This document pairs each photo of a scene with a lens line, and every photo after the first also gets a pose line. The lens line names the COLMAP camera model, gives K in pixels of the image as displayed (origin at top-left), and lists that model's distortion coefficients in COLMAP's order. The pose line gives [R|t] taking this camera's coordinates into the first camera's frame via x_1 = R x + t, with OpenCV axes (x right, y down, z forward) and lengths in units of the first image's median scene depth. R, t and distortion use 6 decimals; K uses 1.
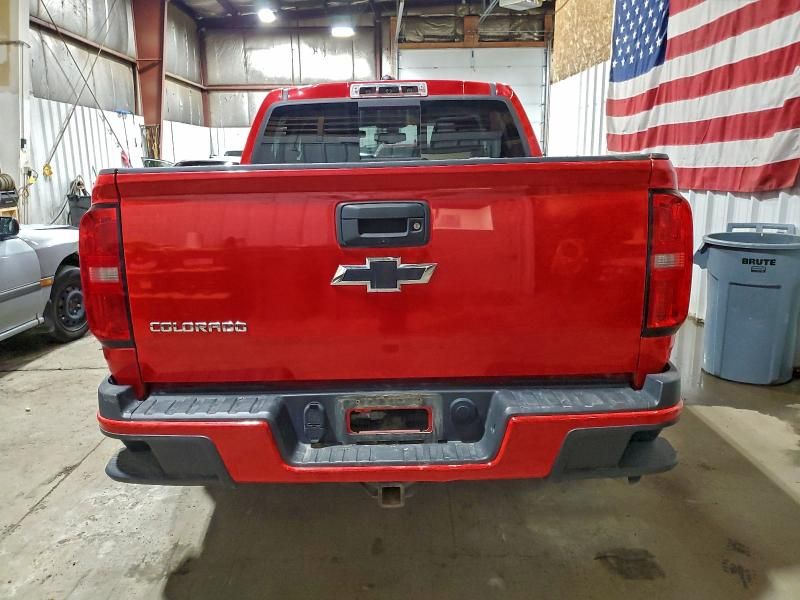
lens RADIAL K [[637.2, 0, 401.0], [0, 637.2, 302.7], [0, 0, 1]] dist [0.005464, 0.000874]
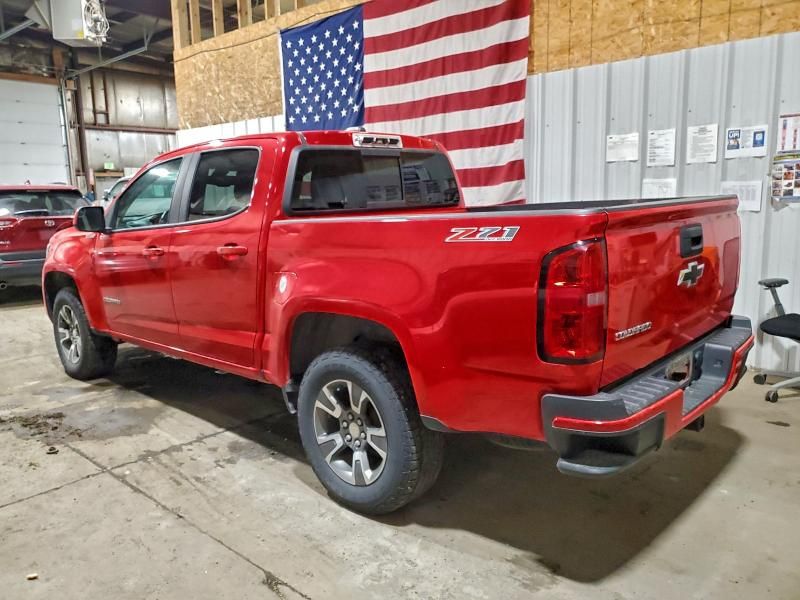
lens RADIAL K [[637.2, 0, 401.4], [0, 637.2, 298.4], [0, 0, 1]] dist [0.005464, 0.000874]
pose [[0.669912, -0.119621, 0.732741, -0.692375], [0.172837, 0.984947, 0.002778, -0.048417], [-0.722043, 0.124784, 0.680502, 0.204353]]
